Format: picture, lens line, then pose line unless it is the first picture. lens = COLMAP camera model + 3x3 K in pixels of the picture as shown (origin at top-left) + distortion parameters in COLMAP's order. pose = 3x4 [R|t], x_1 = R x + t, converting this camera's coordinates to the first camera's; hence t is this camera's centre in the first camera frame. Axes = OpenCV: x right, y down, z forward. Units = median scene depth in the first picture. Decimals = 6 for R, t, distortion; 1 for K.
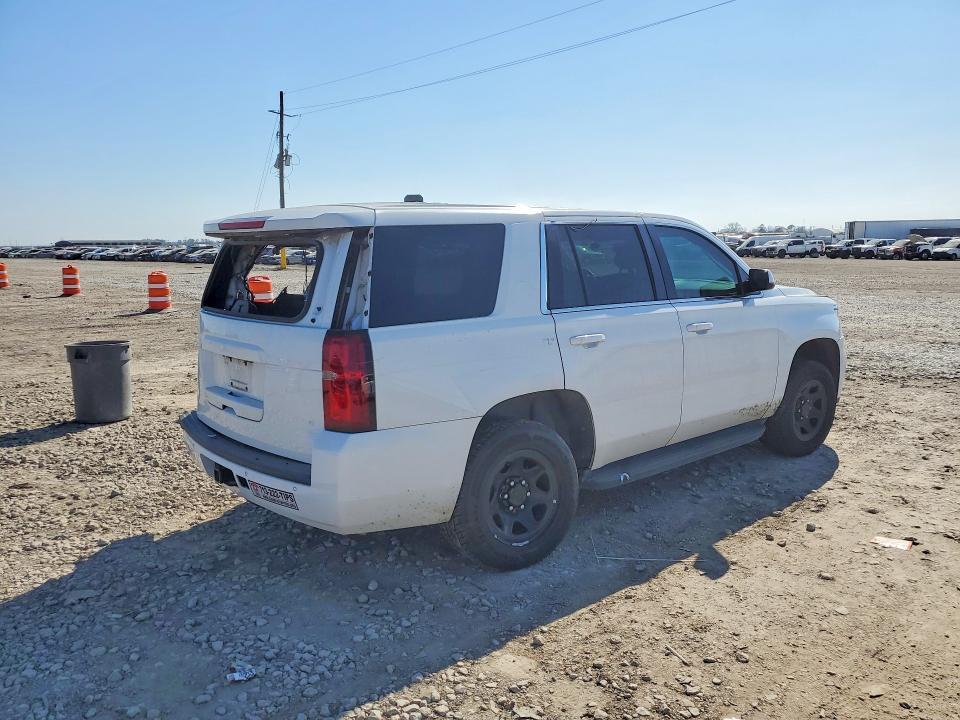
lens RADIAL K [[768.1, 0, 481.8], [0, 768.1, 355.8], [0, 0, 1]] dist [0.010277, -0.002192]
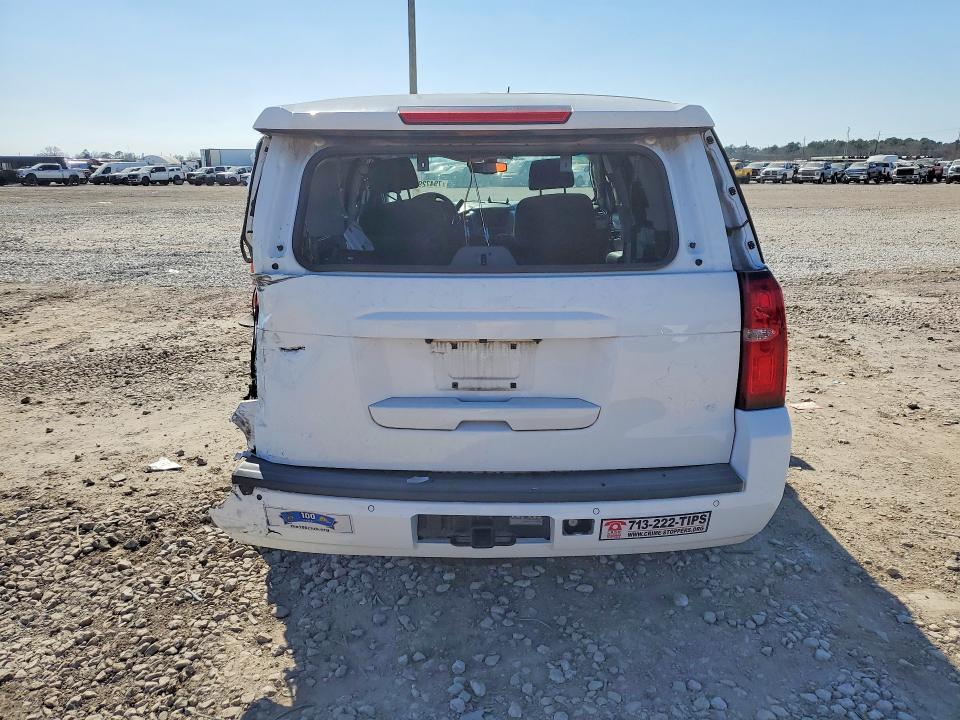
lens RADIAL K [[768.1, 0, 449.3], [0, 768.1, 329.6], [0, 0, 1]] dist [0.010277, -0.002192]
pose [[0.670060, -0.146289, 0.727749, -0.088981], [0.104361, 0.989216, 0.102760, -0.008080], [-0.734934, 0.007094, 0.678101, 0.069702]]
